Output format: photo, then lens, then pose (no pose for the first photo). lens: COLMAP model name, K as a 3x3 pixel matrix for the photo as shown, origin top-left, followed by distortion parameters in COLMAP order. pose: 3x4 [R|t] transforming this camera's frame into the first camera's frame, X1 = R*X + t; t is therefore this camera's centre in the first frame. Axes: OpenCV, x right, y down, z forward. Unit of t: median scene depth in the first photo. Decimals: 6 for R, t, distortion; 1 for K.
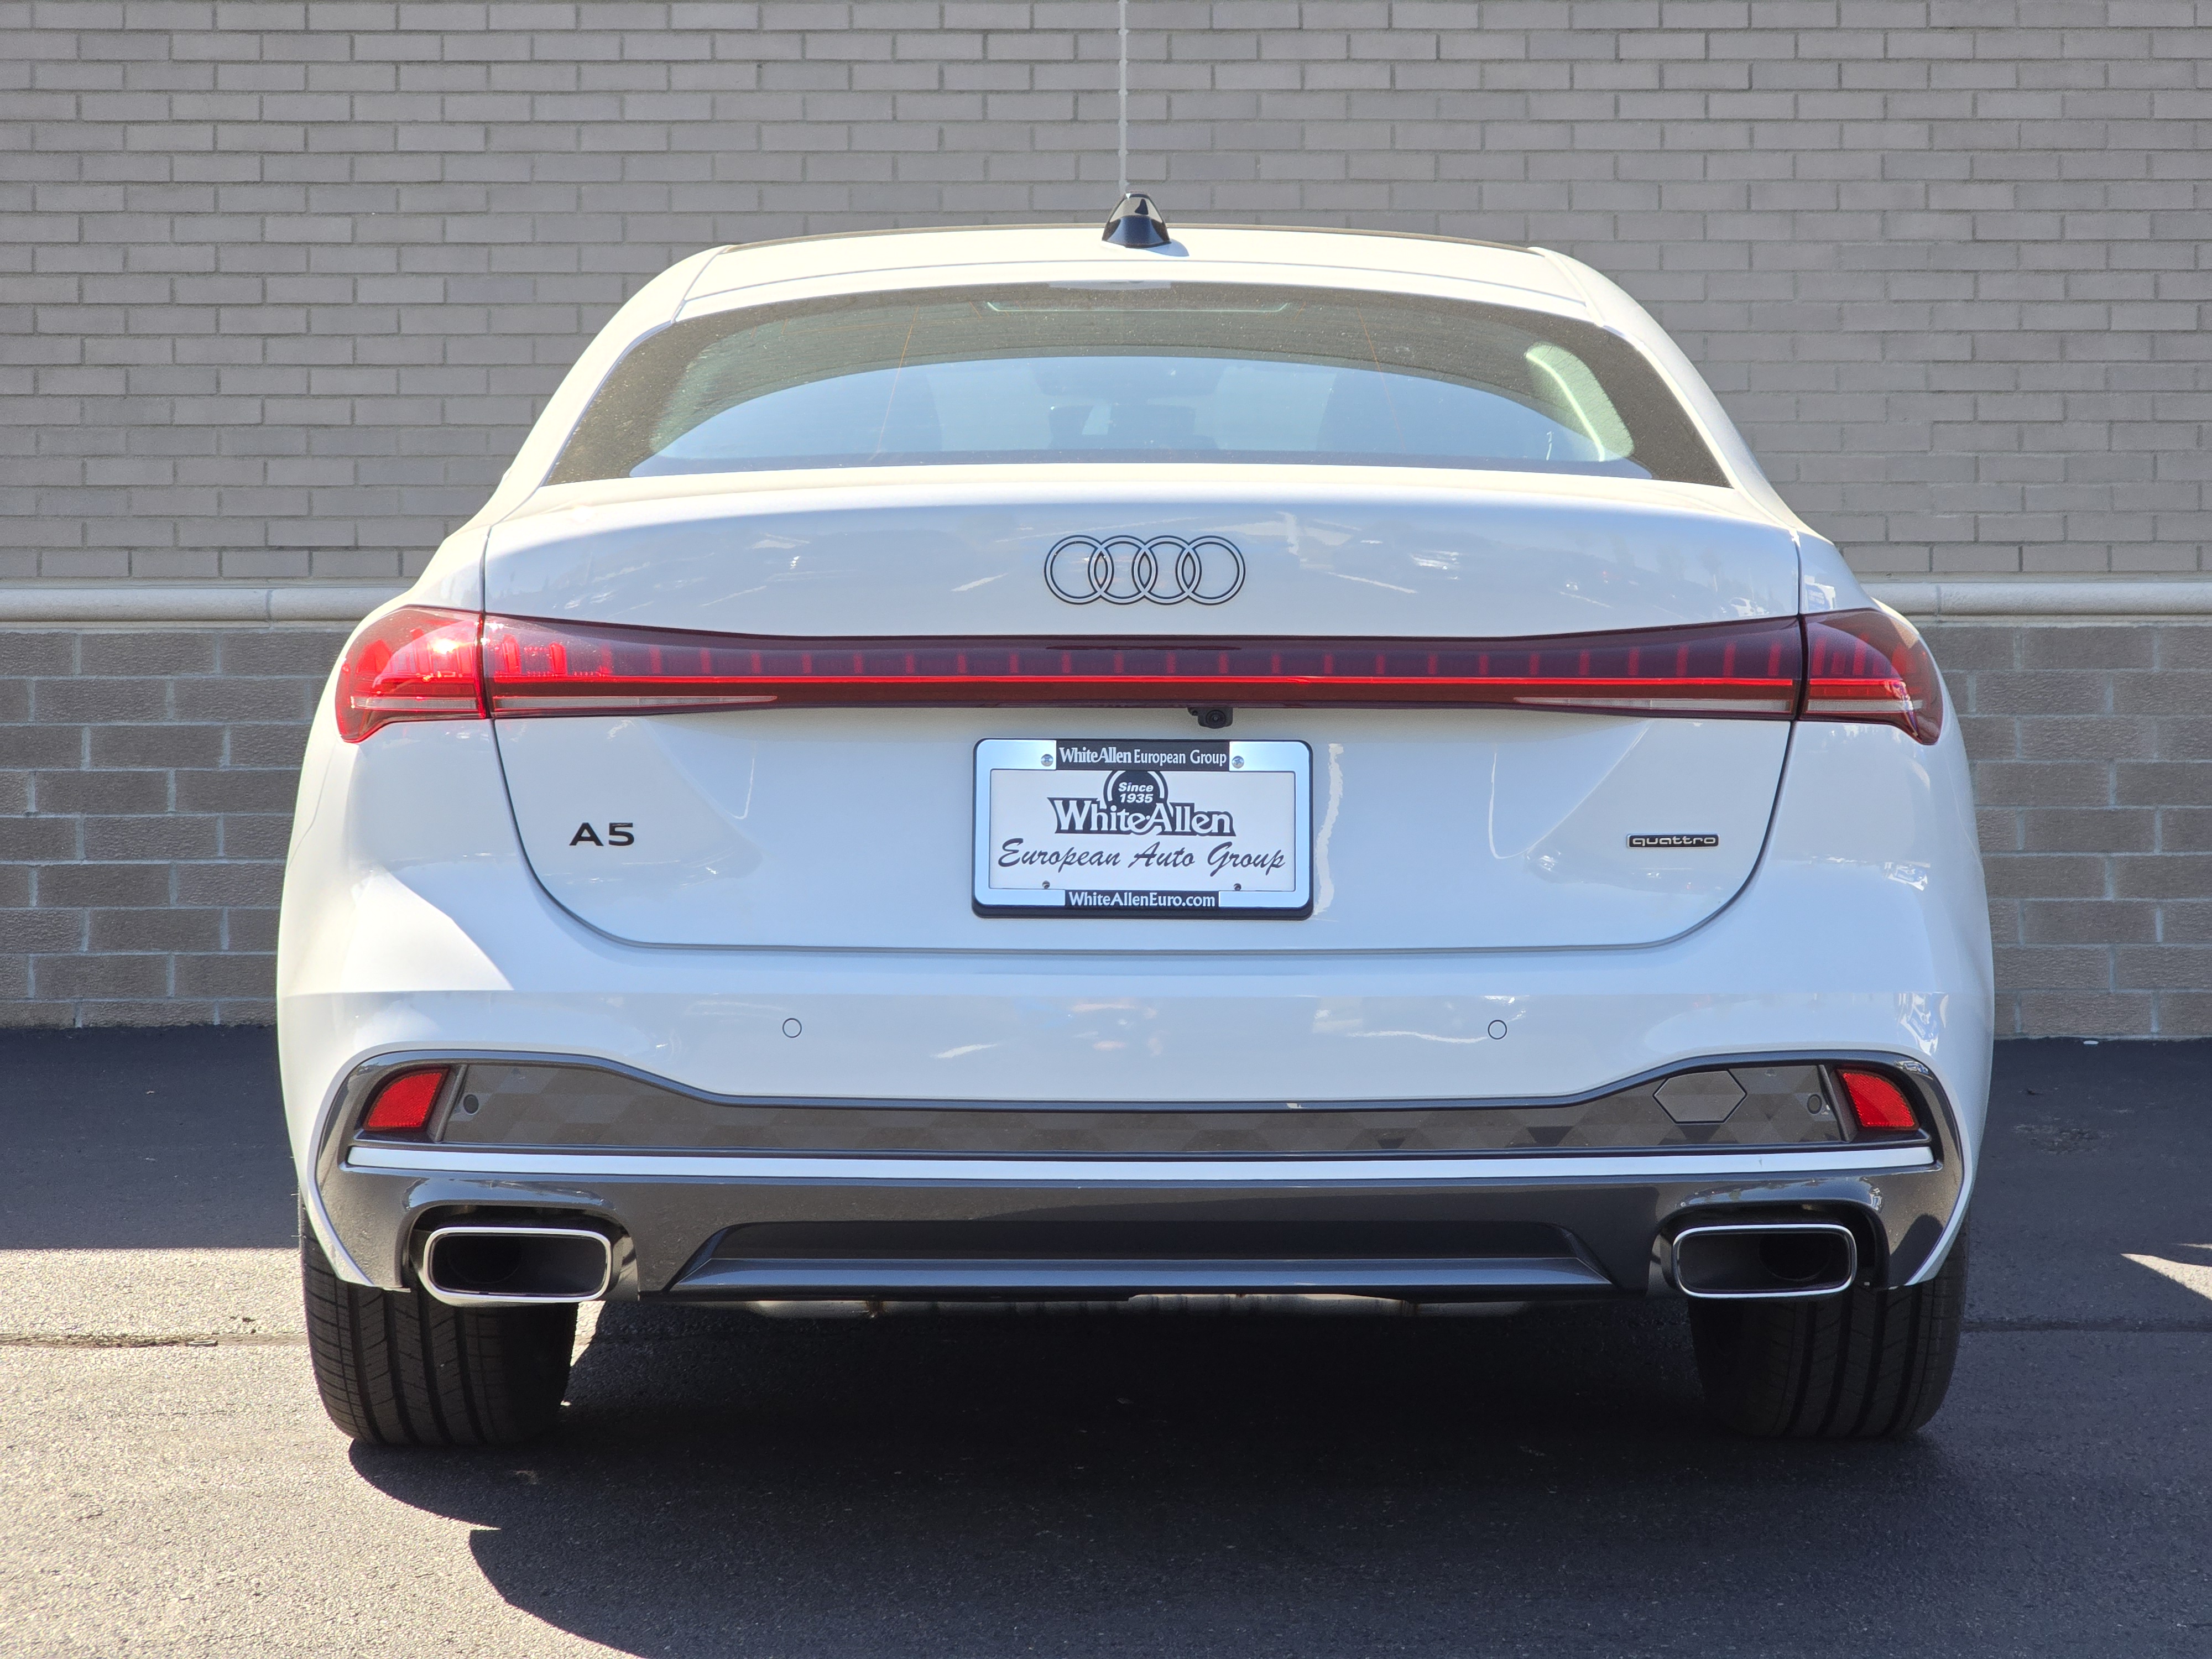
lens RADIAL K [[4067.4, 0, 1166.0], [0, 4067.4, 871.3], [0, 0, 1]] dist [-0.006718, 0.000000]
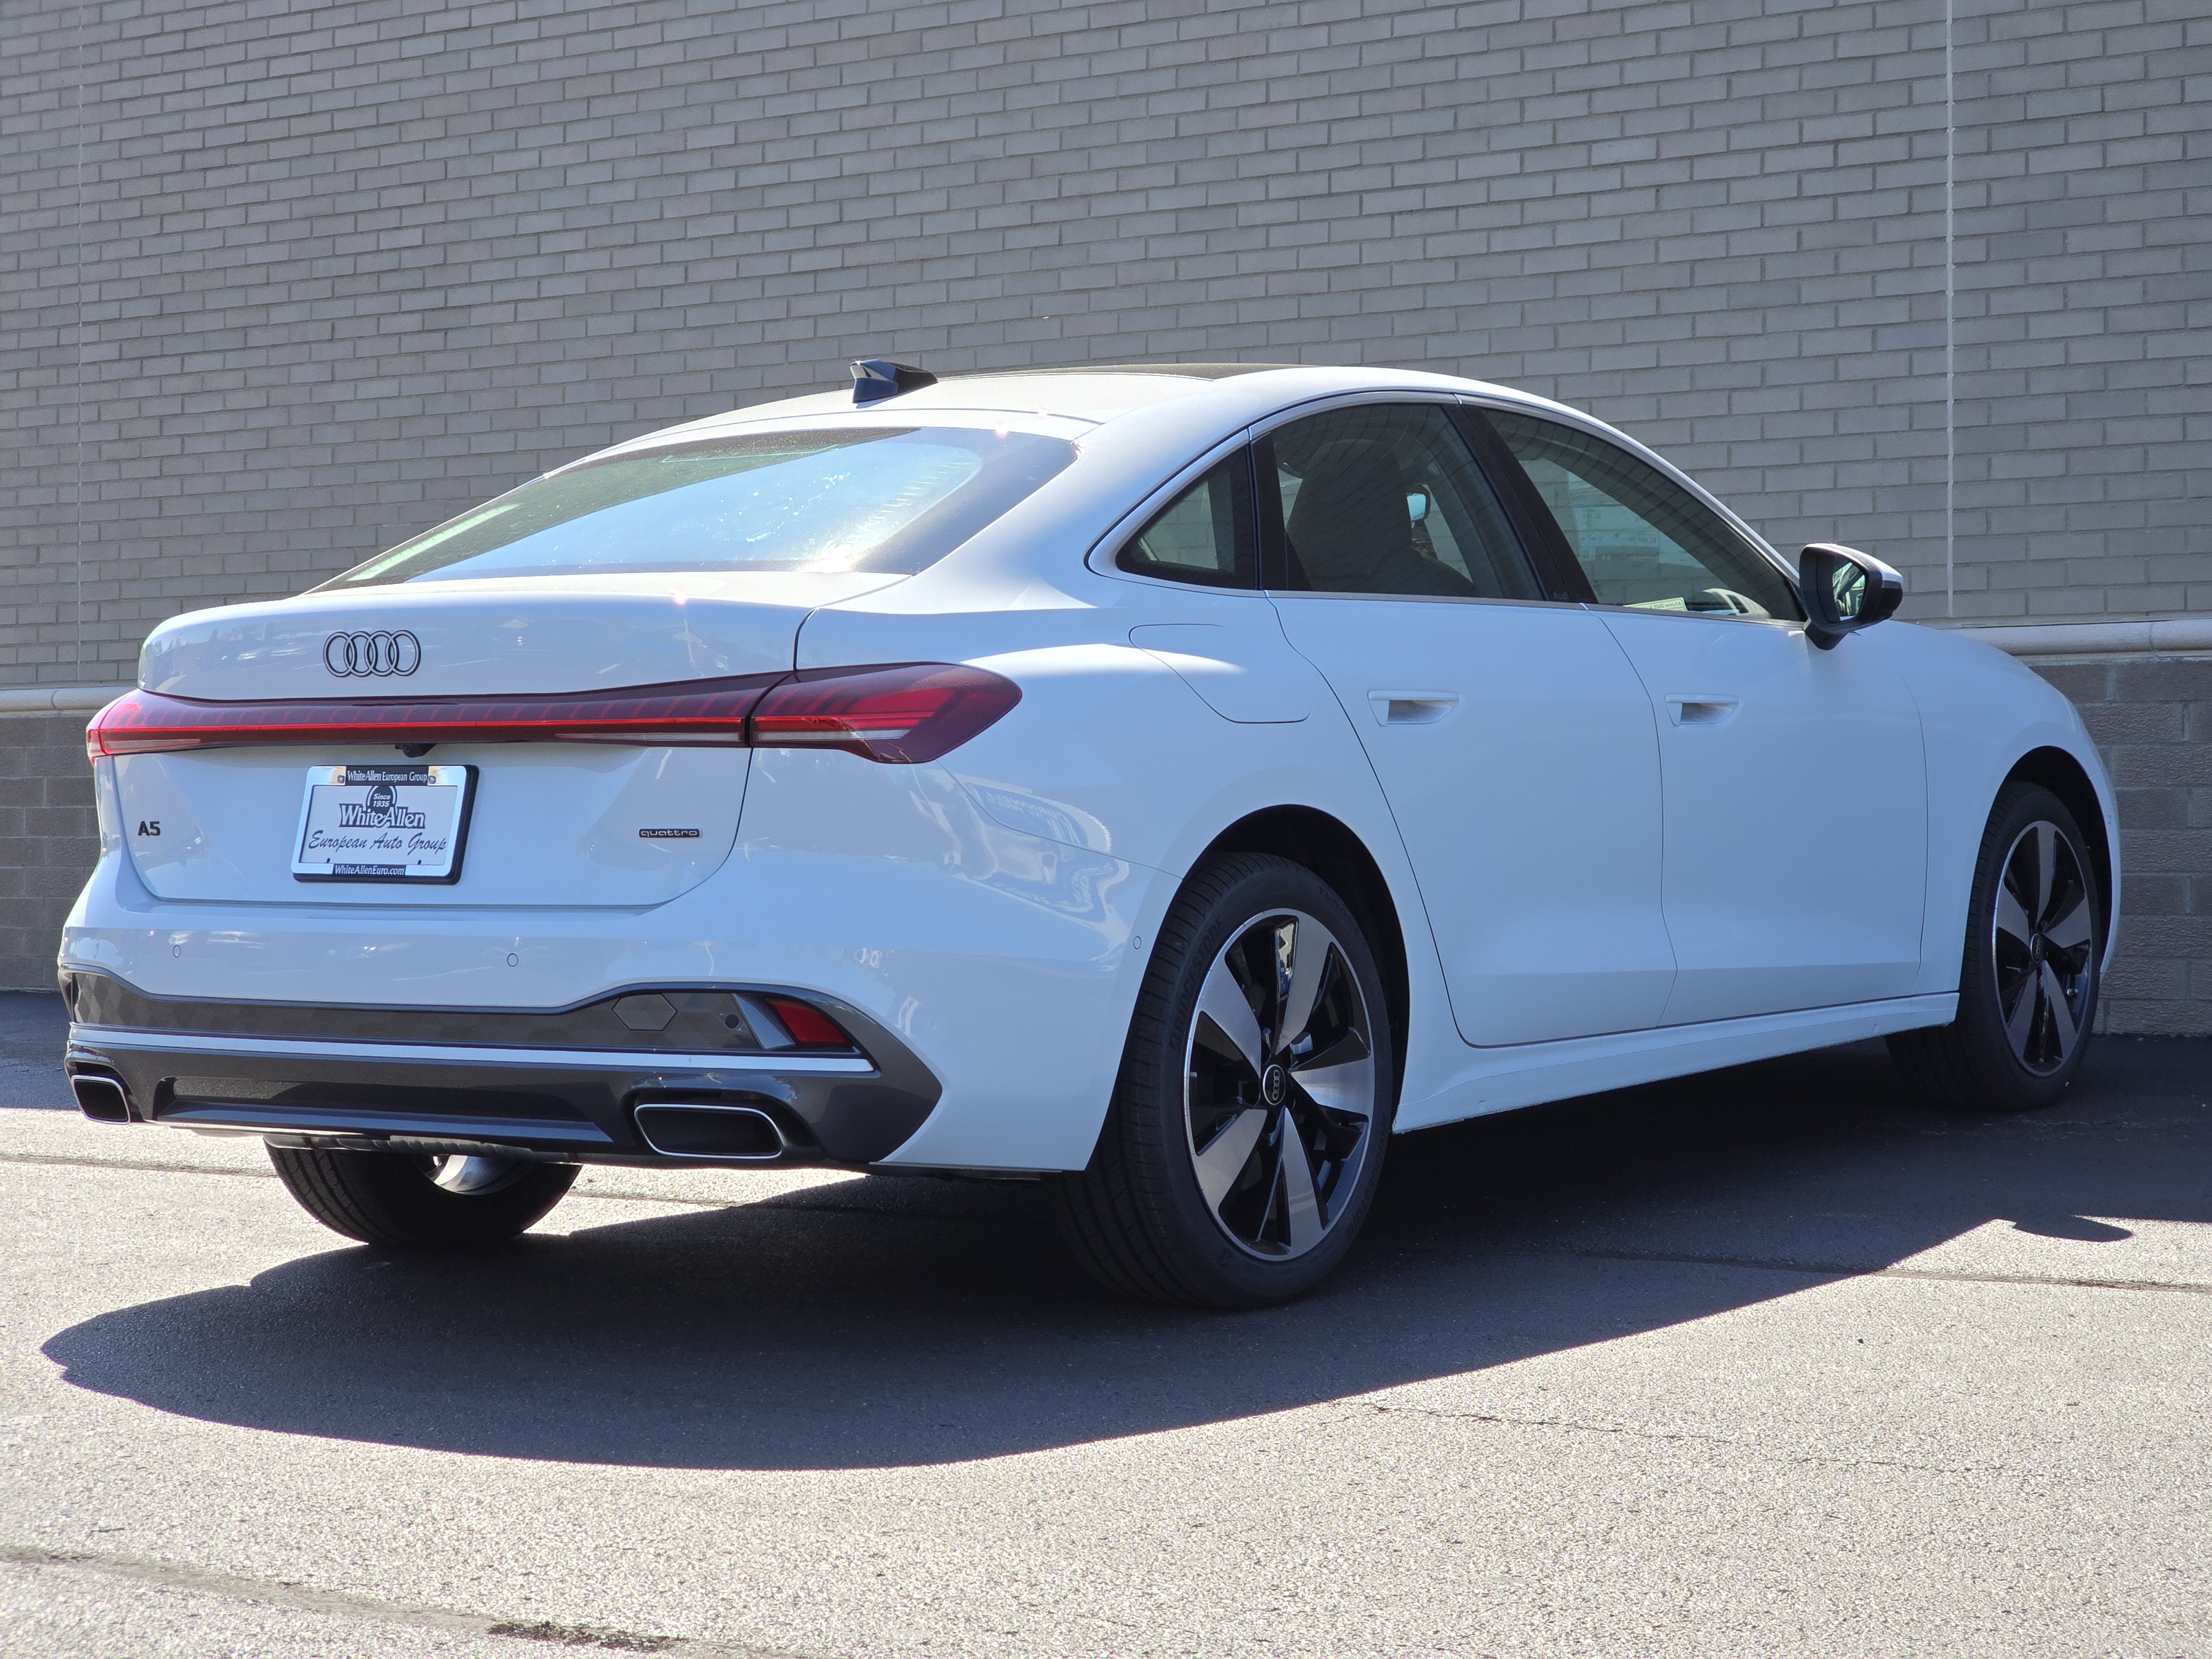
lens RADIAL K [[4067.4, 0, 1151.8], [0, 4067.4, 841.0], [0, 0, 1]] dist [-0.006718, 0.000000]
pose [[0.817651, 0.003427, -0.575704, 0.451294], [-0.013128, 0.999833, -0.012693, 0.004642], [0.575565, 0.017937, 0.817560, -0.030329]]
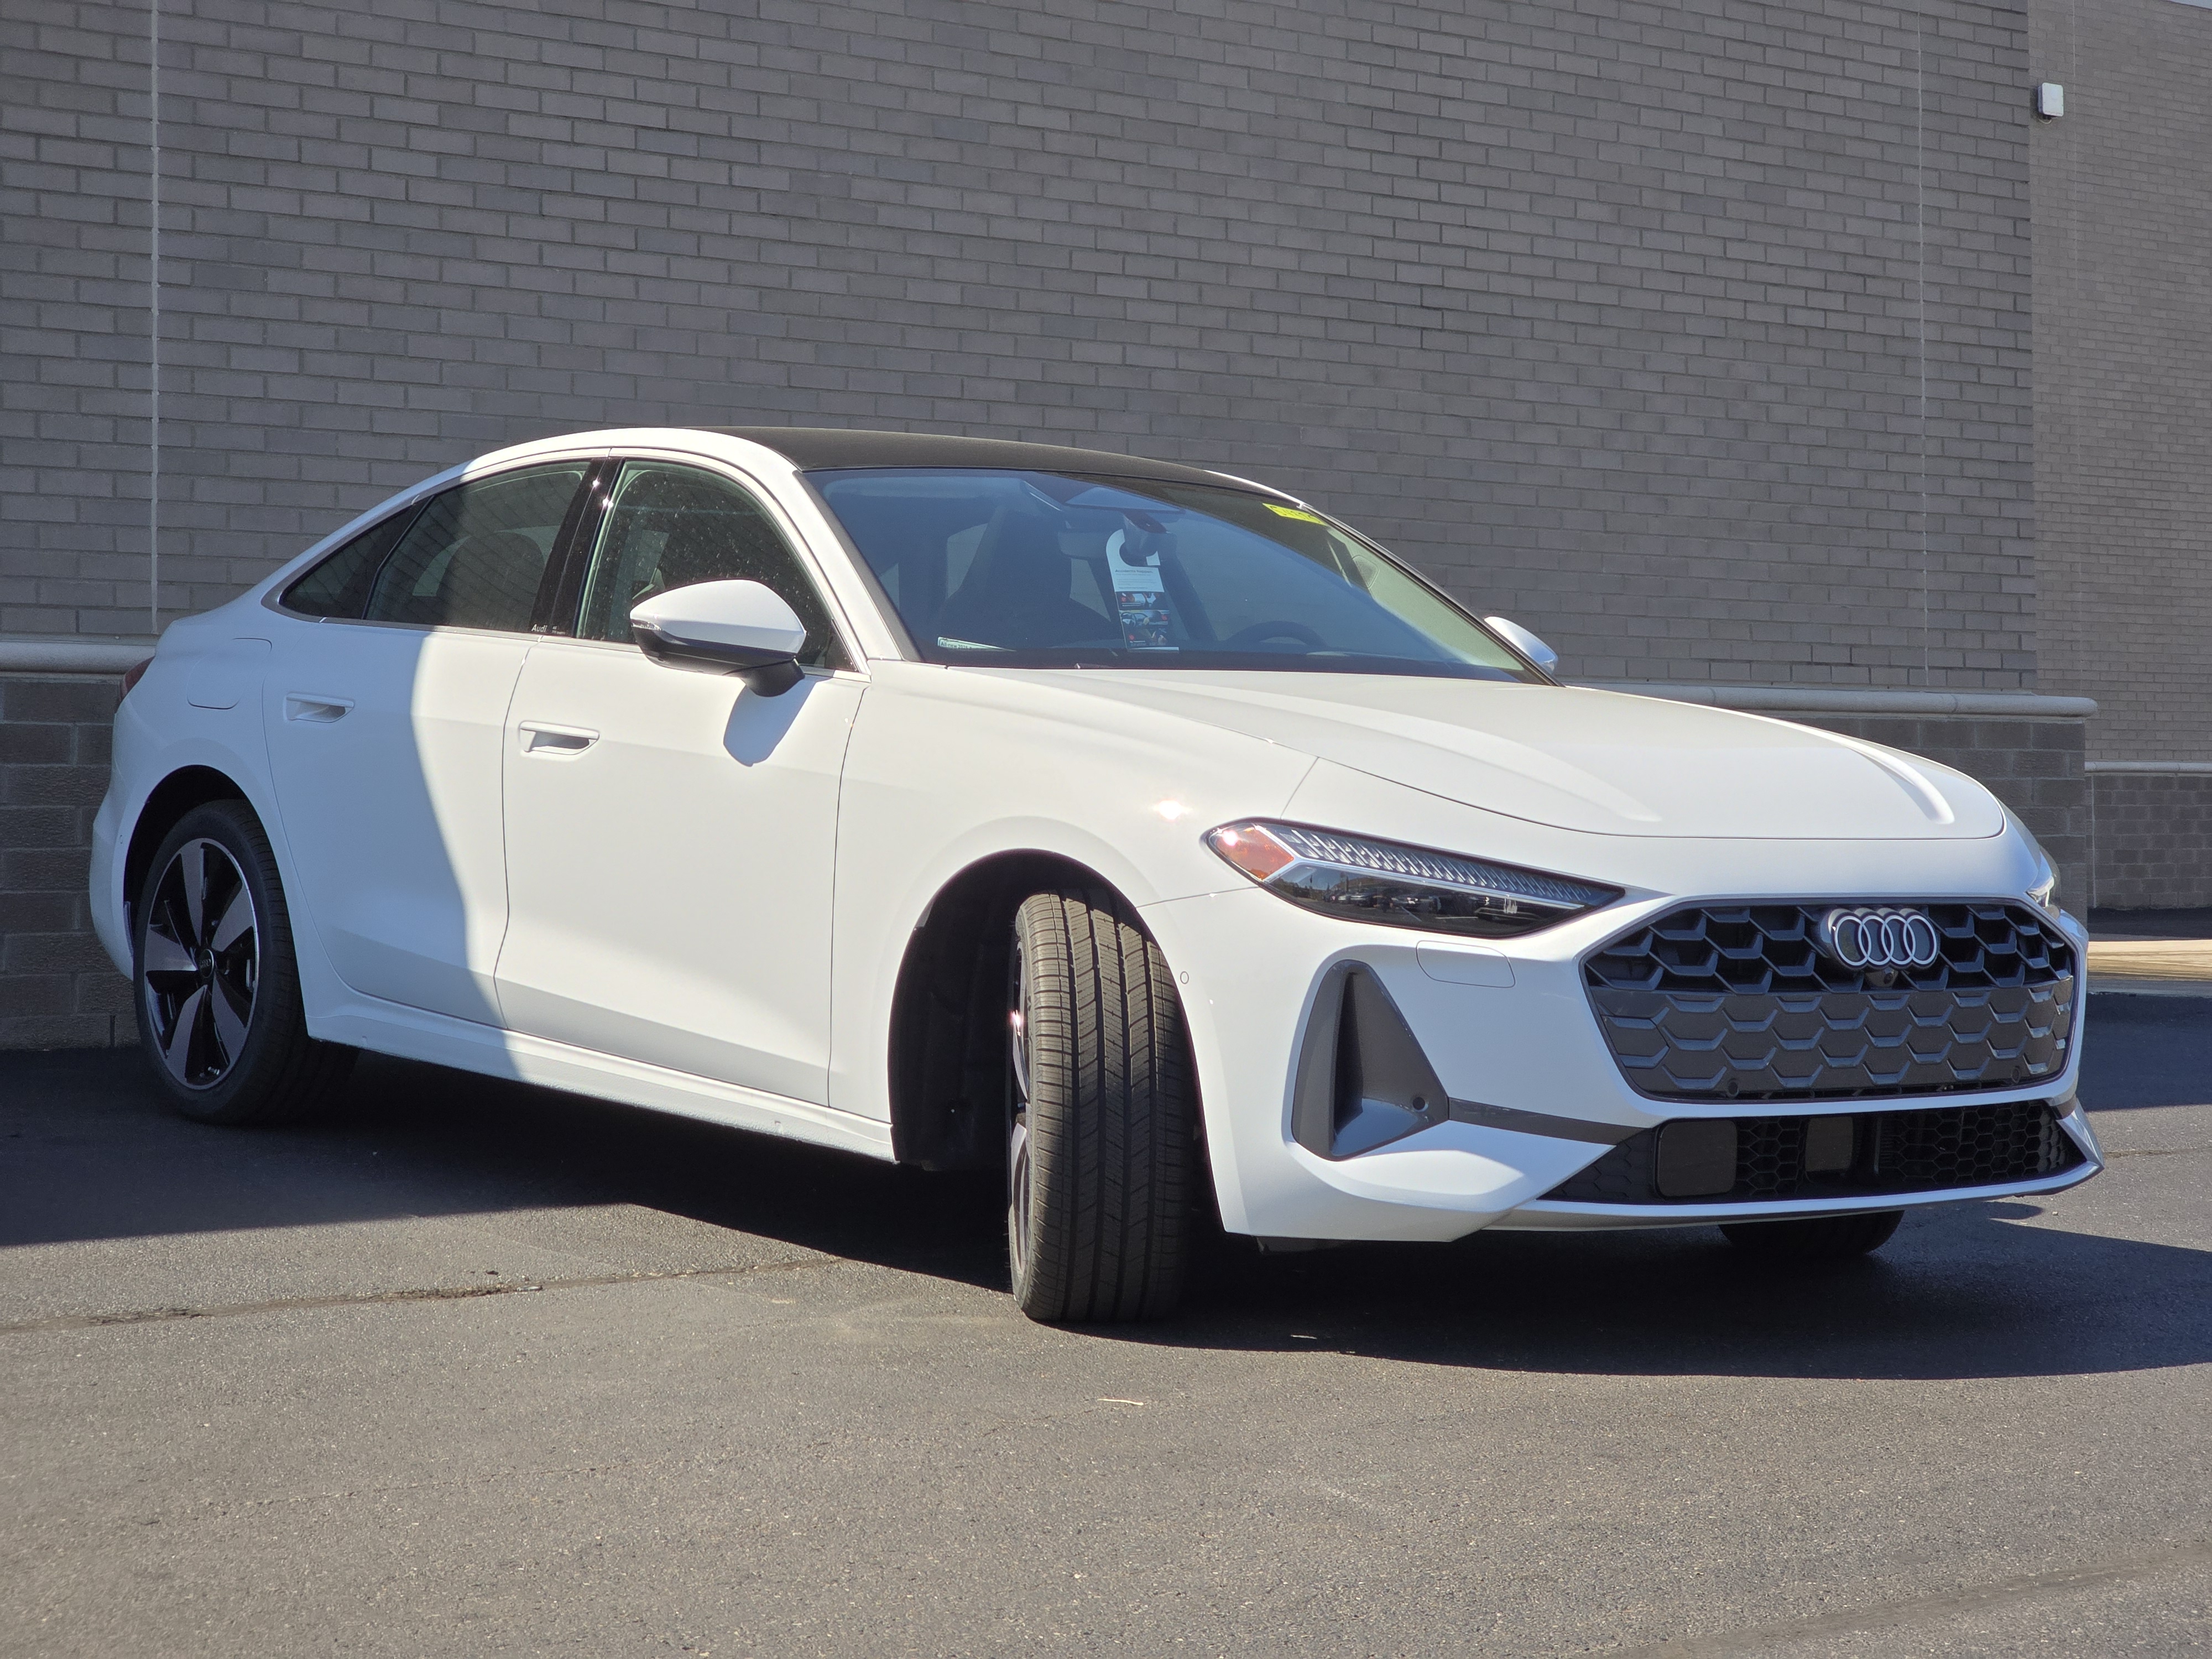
lens RADIAL K [[4067.4, 0, 1128.4], [0, 4067.4, 799.9], [0, 0, 1]] dist [-0.006718, 0.000000]
pose [[0.784921, 0.004714, 0.619578, -0.490660], [0.011199, 0.999700, -0.021794, -0.000871], [-0.619495, 0.024045, 0.784632, -0.035156]]
